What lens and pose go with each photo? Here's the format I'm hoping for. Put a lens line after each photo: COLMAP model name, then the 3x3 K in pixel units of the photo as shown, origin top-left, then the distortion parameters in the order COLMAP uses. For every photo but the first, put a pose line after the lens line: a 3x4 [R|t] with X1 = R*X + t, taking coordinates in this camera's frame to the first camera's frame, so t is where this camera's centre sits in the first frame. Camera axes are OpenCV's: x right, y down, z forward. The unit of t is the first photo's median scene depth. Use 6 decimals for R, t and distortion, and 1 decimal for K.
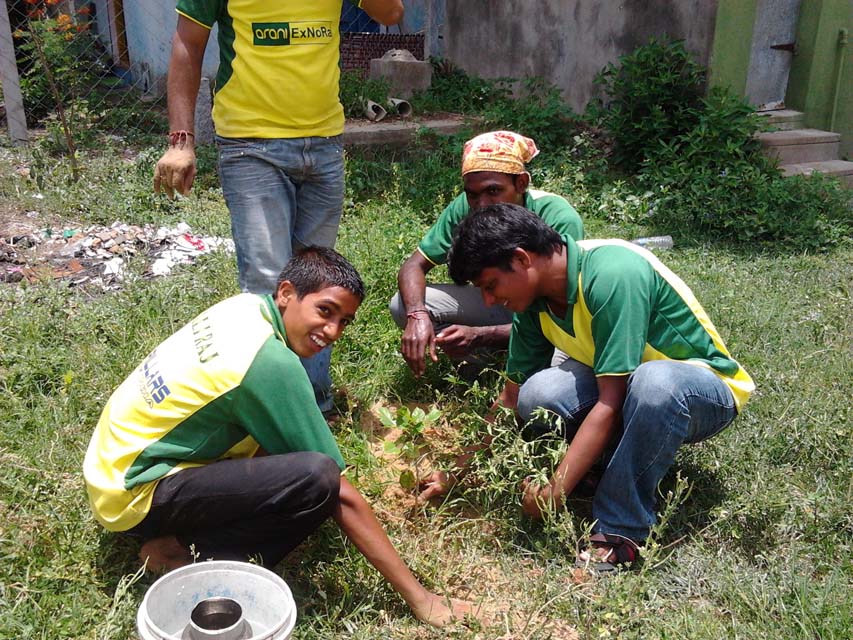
lens RADIAL K [[840.1, 0, 426.5], [0, 840.1, 320.0], [0, 0, 1]] dist [0.085697, -0.207960]
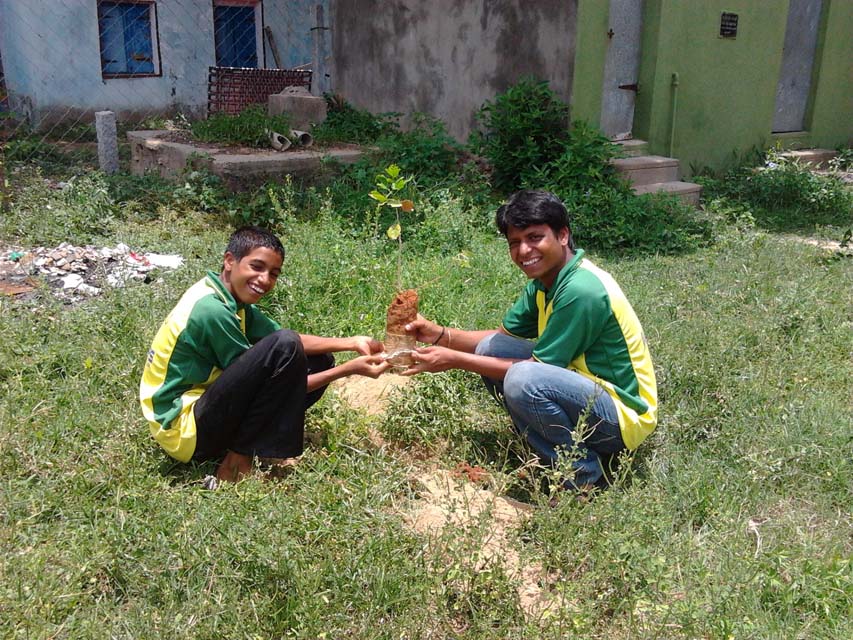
lens RADIAL K [[840.1, 0, 426.5], [0, 840.1, 320.0], [0, 0, 1]] dist [0.085697, -0.207960]
pose [[0.985959, -0.038149, 0.162572, -0.065291], [0.043905, 0.998524, -0.031964, 0.029696], [-0.161112, 0.038653, 0.986179, -0.114545]]
